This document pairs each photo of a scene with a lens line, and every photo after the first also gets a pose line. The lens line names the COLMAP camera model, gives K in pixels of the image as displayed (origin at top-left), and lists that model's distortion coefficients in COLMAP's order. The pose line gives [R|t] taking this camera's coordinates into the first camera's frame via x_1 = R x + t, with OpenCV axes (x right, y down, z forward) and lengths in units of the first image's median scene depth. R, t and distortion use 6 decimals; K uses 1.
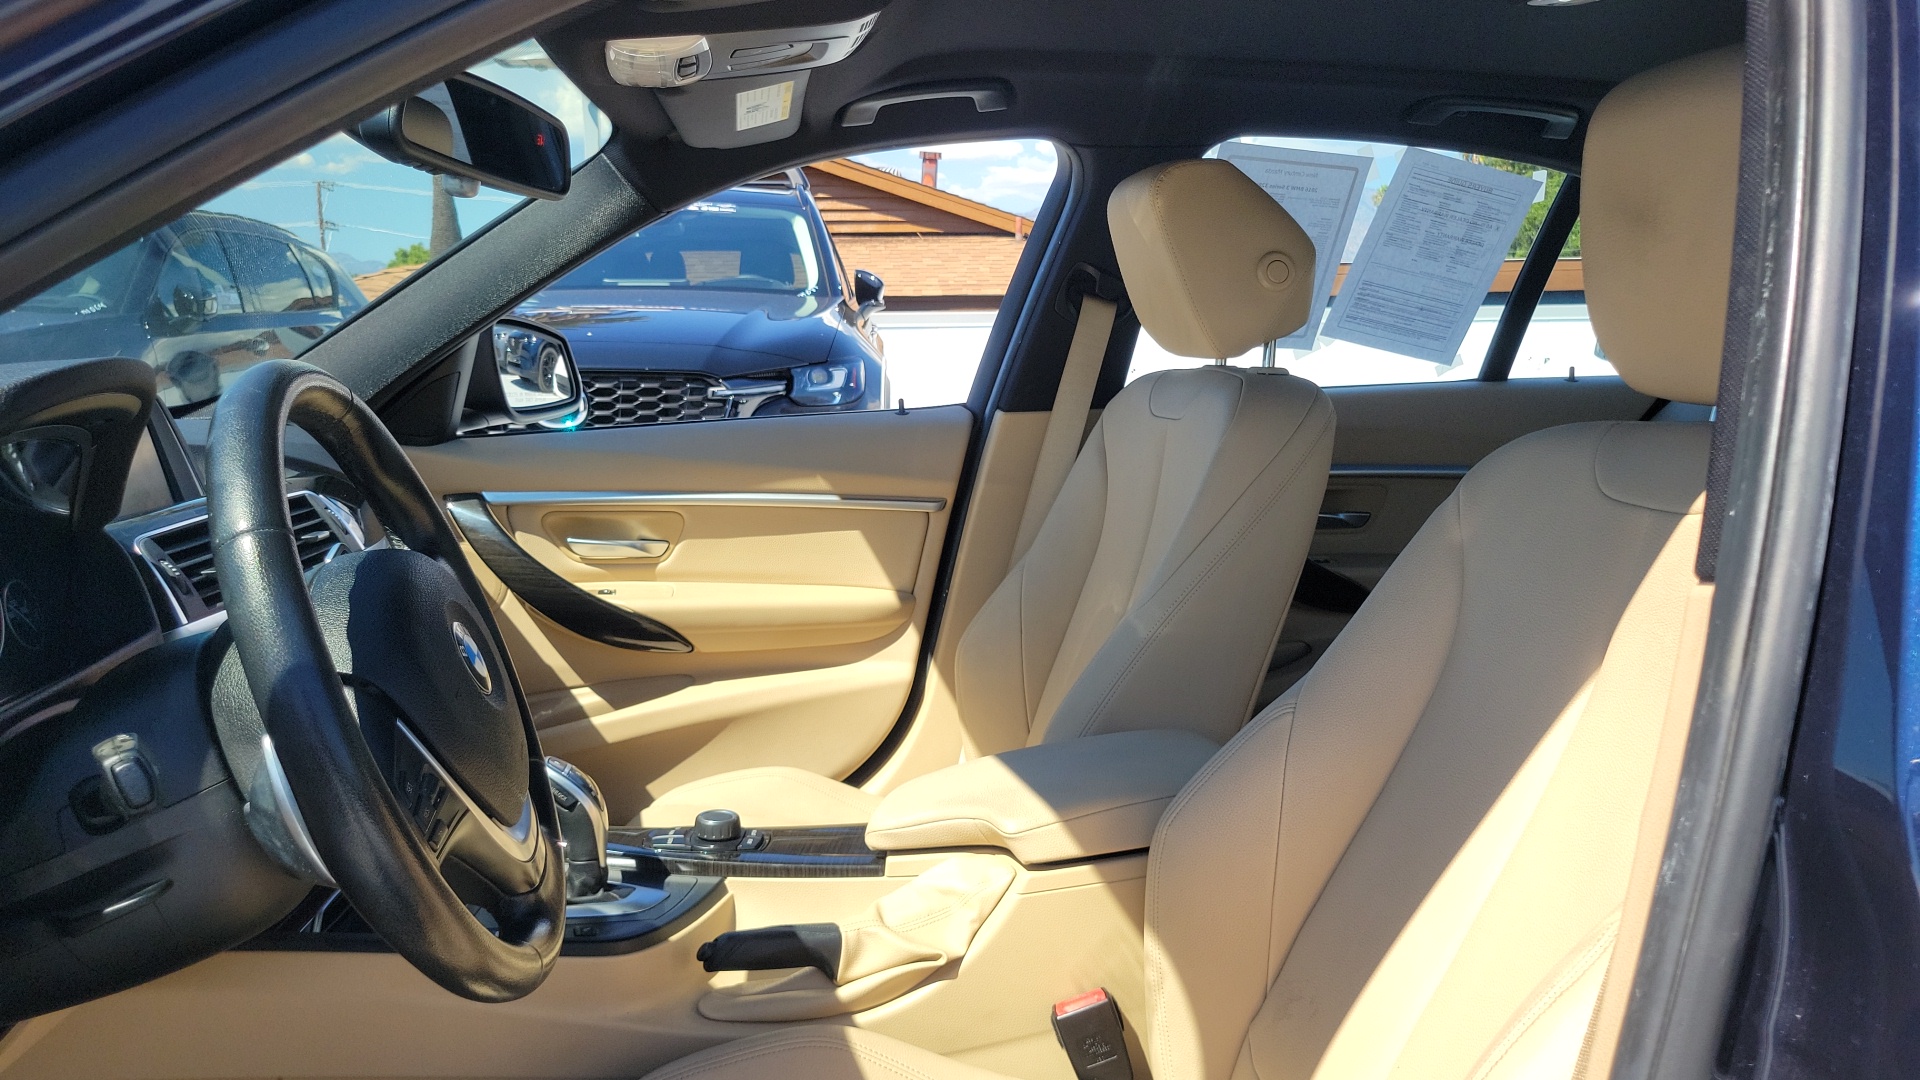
lens RADIAL K [[1455.2, 0, 964.3], [0, 1455.2, 558.7], [0, 0, 1]] dist [0.025188, -0.017146]
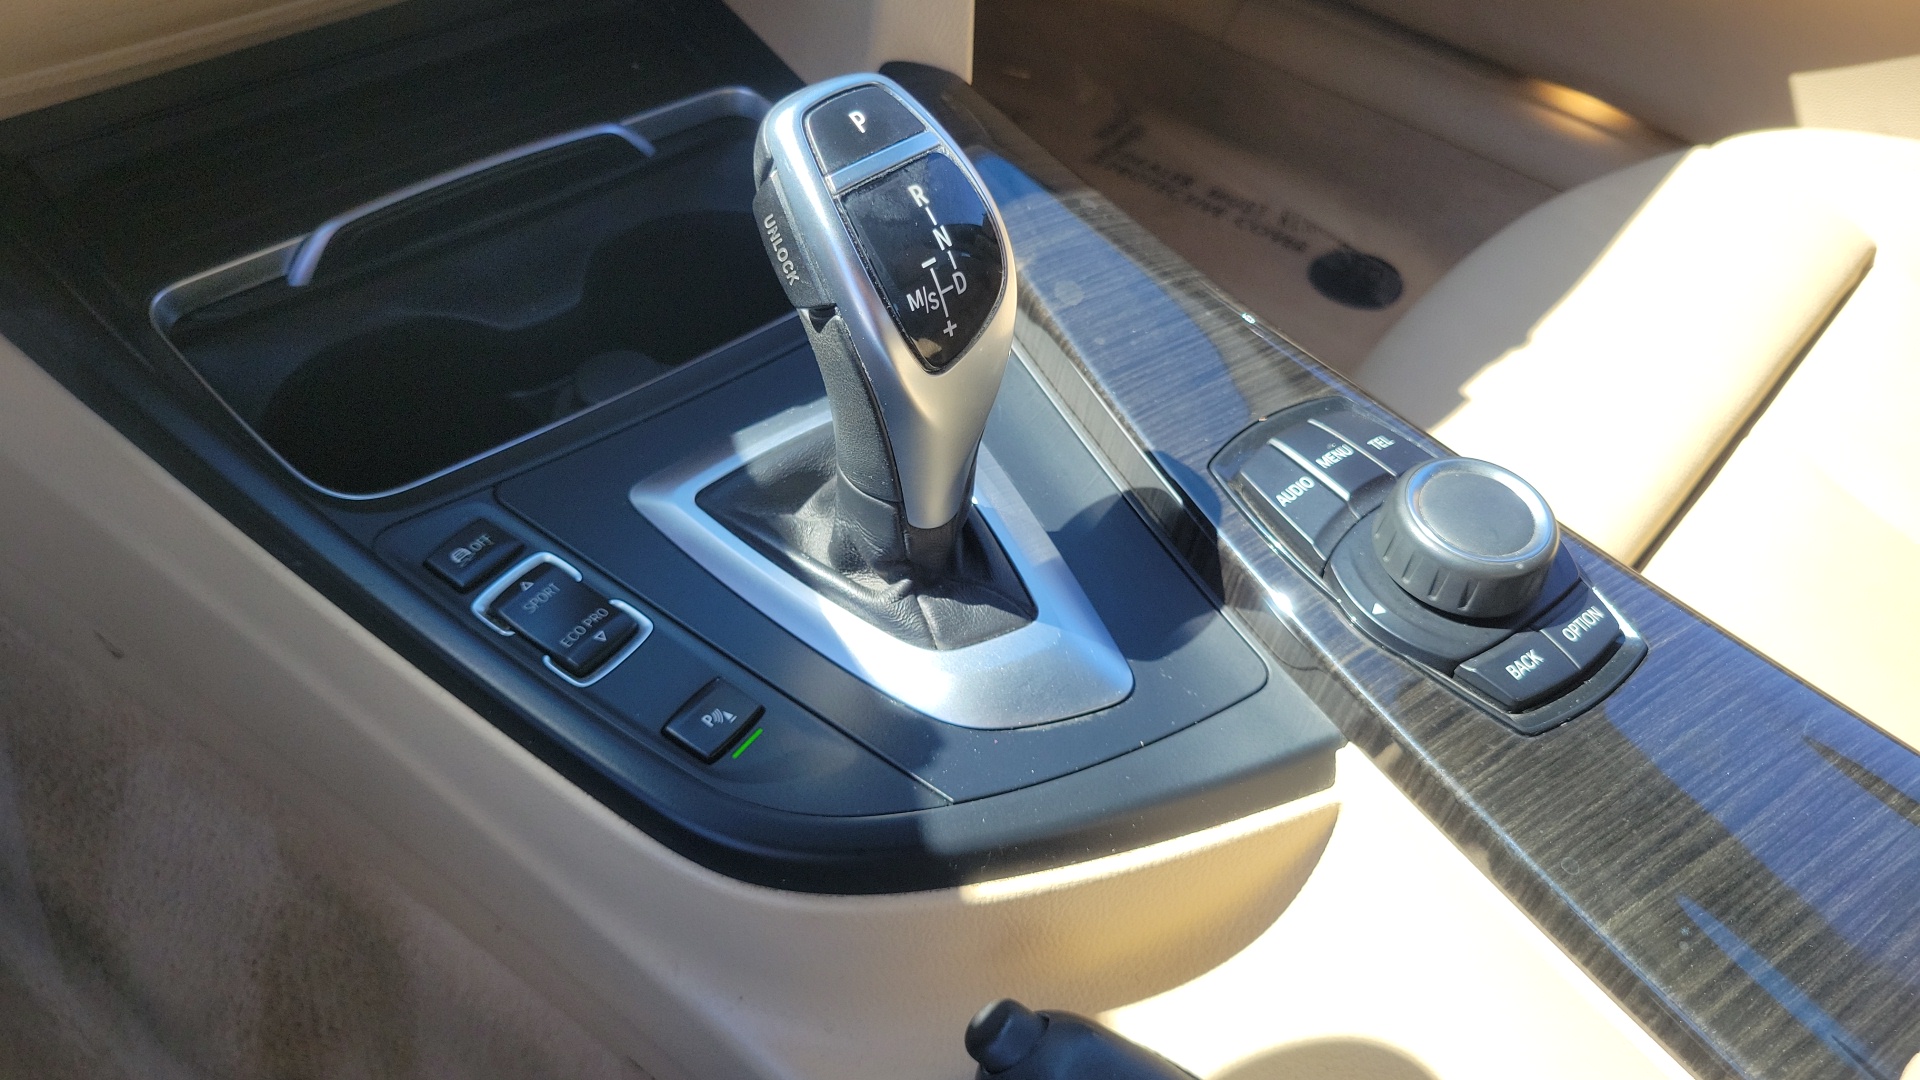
lens RADIAL K [[1455.2, 0, 966.7], [0, 1455.2, 552.8], [0, 0, 1]] dist [0.025188, -0.017146]
pose [[0.615160, 0.604144, -0.506545, -0.059005], [-0.178708, 0.732623, 0.656755, 0.016504], [0.767882, -0.313485, 0.558646, 0.518083]]
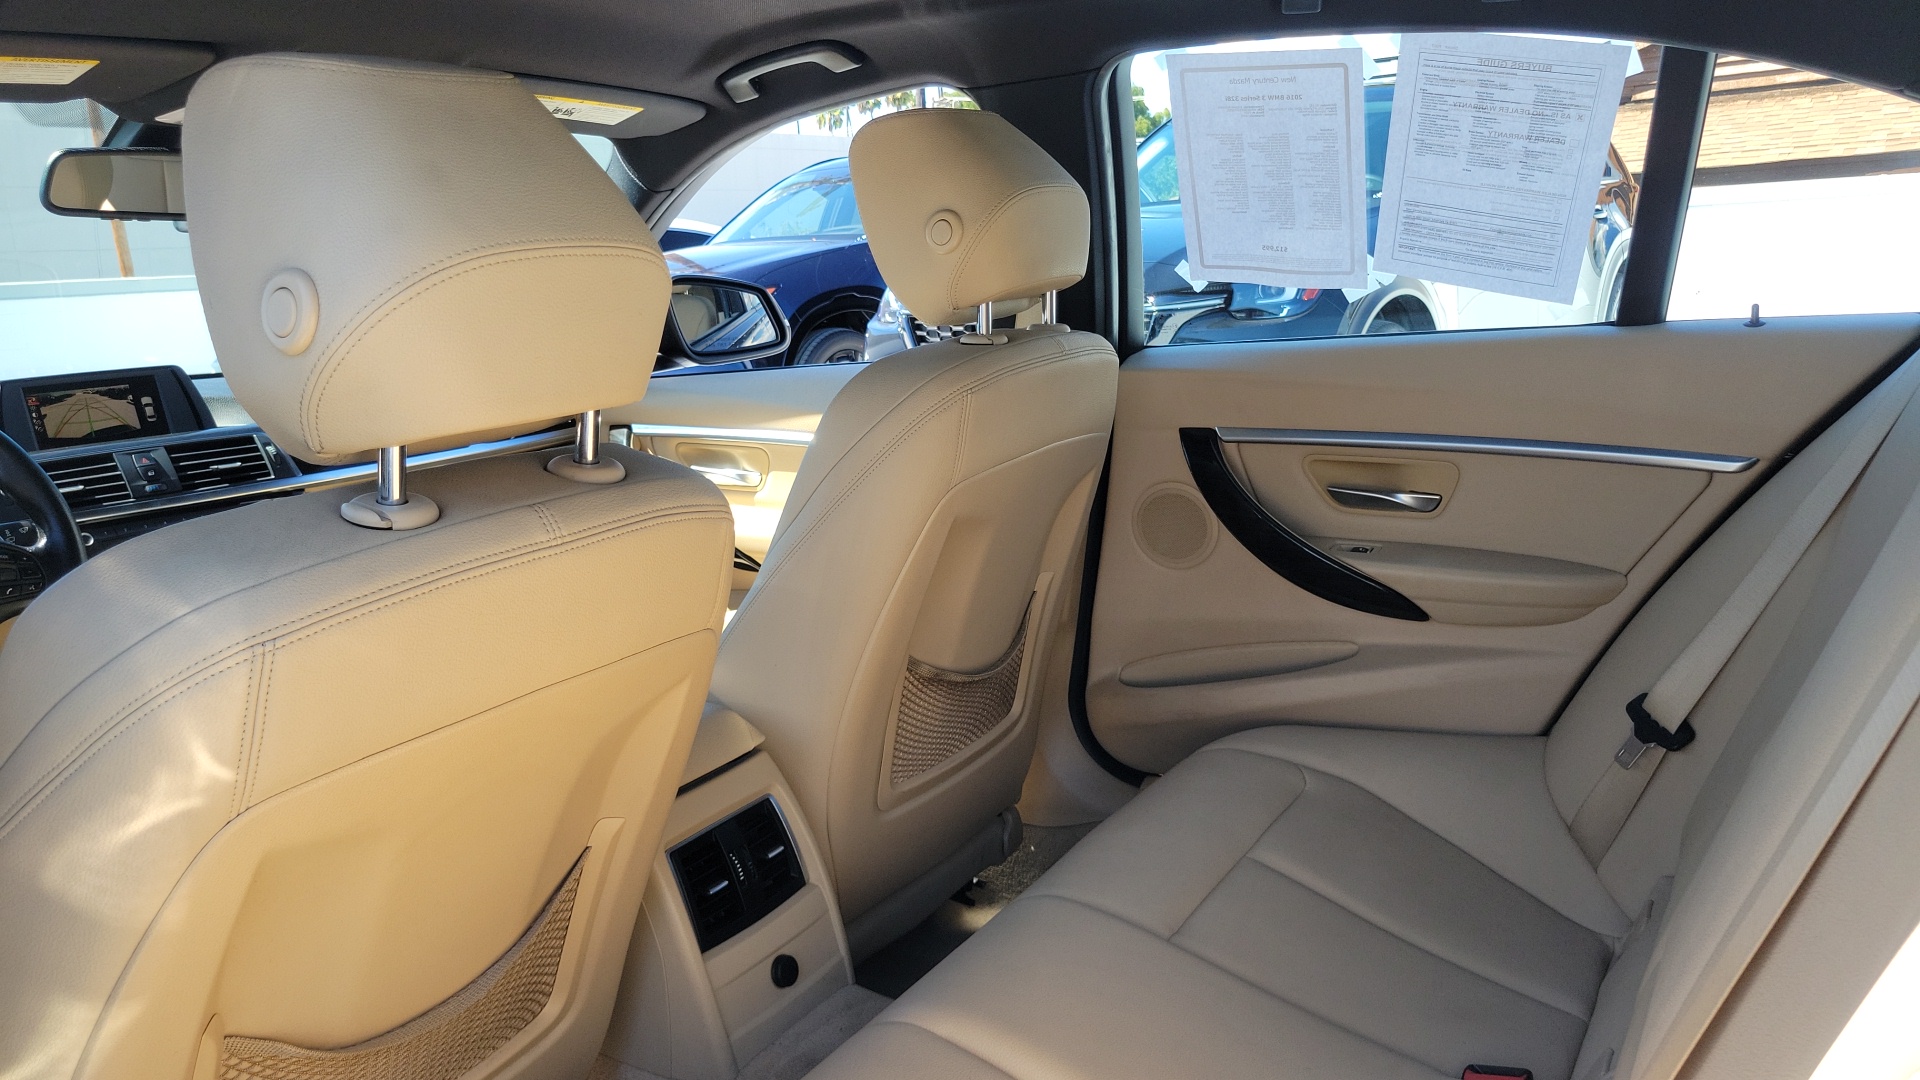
lens RADIAL K [[1455.2, 0, 946.8], [0, 1455.2, 545.7], [0, 0, 1]] dist [0.025188, -0.017146]
pose [[0.744036, 0.100279, -0.660572, 0.648565], [-0.052366, 0.994384, 0.091970, -0.066988], [0.666084, -0.033838, 0.745108, 0.249383]]
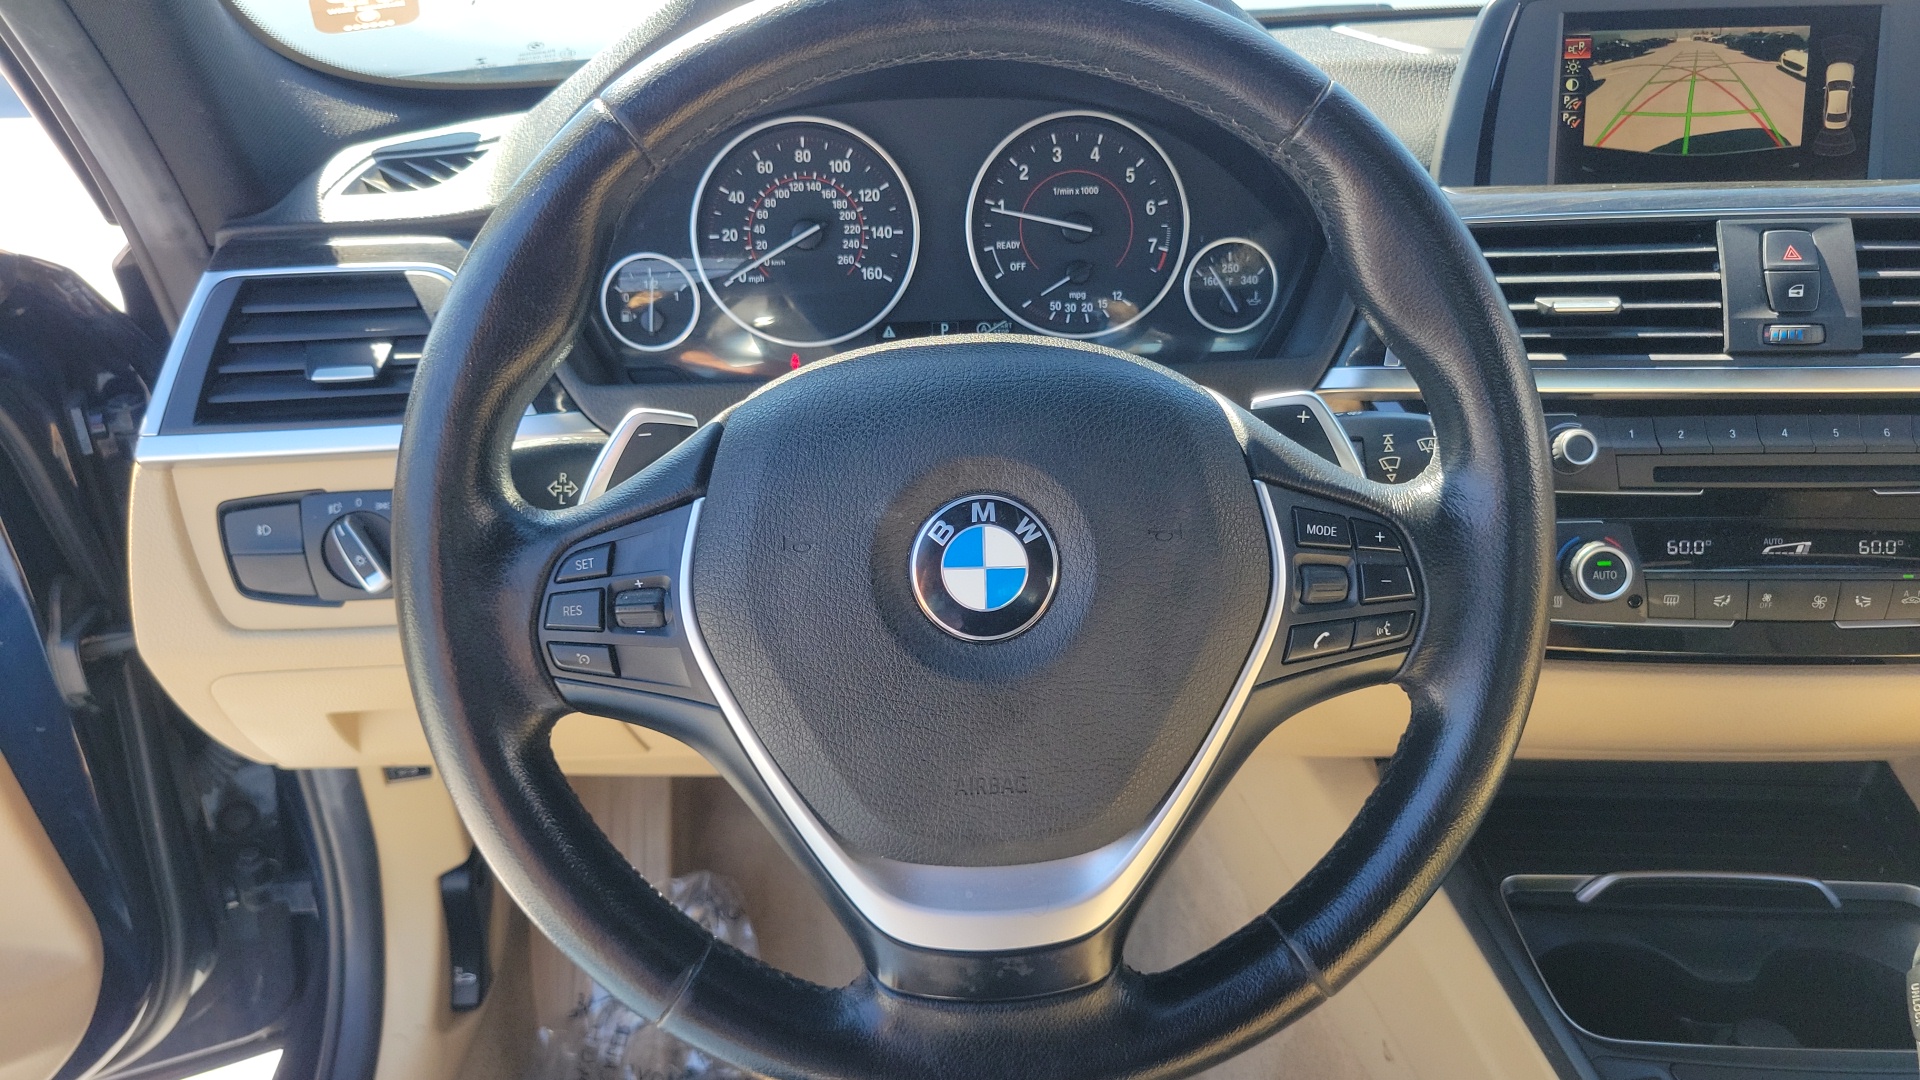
lens RADIAL K [[1455.2, 0, 972.2], [0, 1455.2, 533.2], [0, 0, 1]] dist [0.025188, -0.017146]
pose [[-0.111193, 0.408516, -0.905953, 0.057271], [-0.126550, 0.898365, 0.420626, -0.069954], [0.985709, 0.161419, -0.048194, 0.427781]]
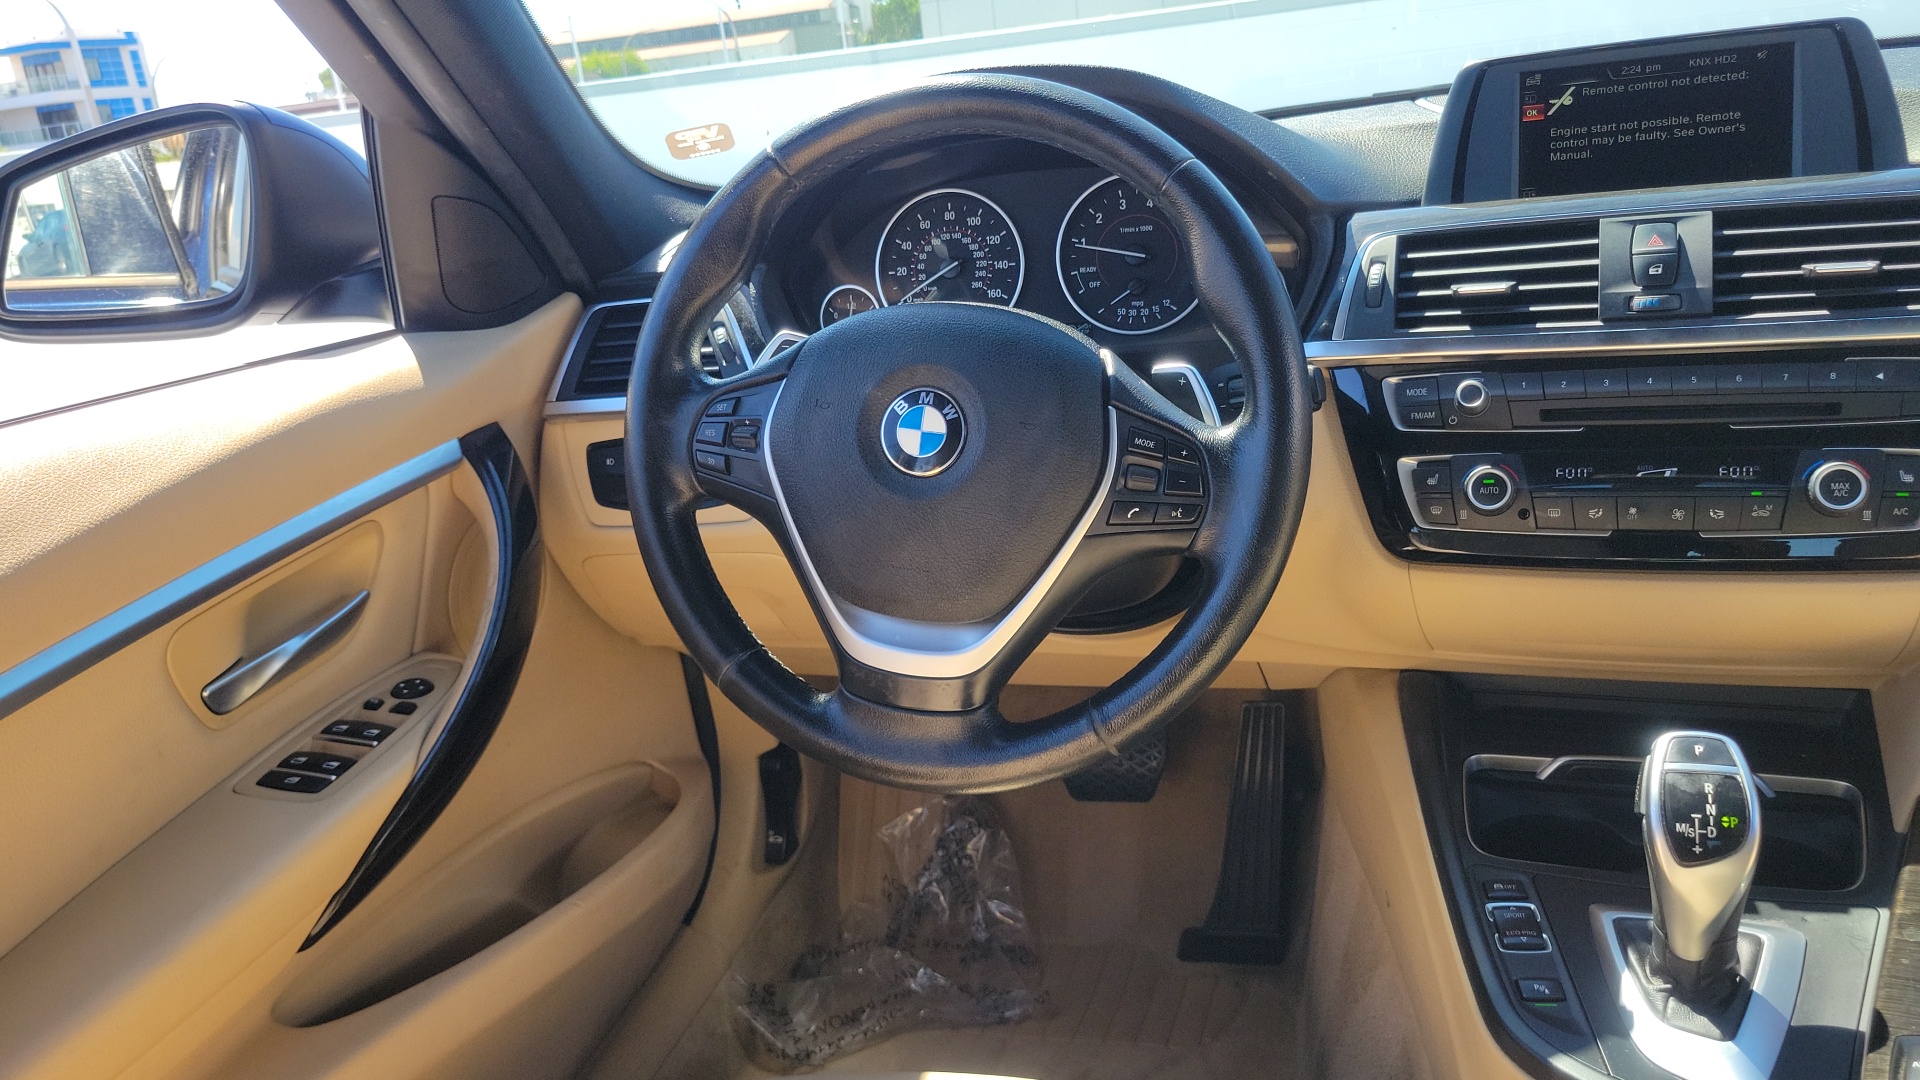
lens RADIAL K [[1455.2, 0, 958.1], [0, 1455.2, 527.7], [0, 0, 1]] dist [0.025188, -0.017146]
pose [[-0.430389, 0.325423, -0.841942, 0.173411], [-0.014219, 0.930191, 0.366801, -0.084949], [0.902532, 0.169839, -0.395716, 0.579229]]
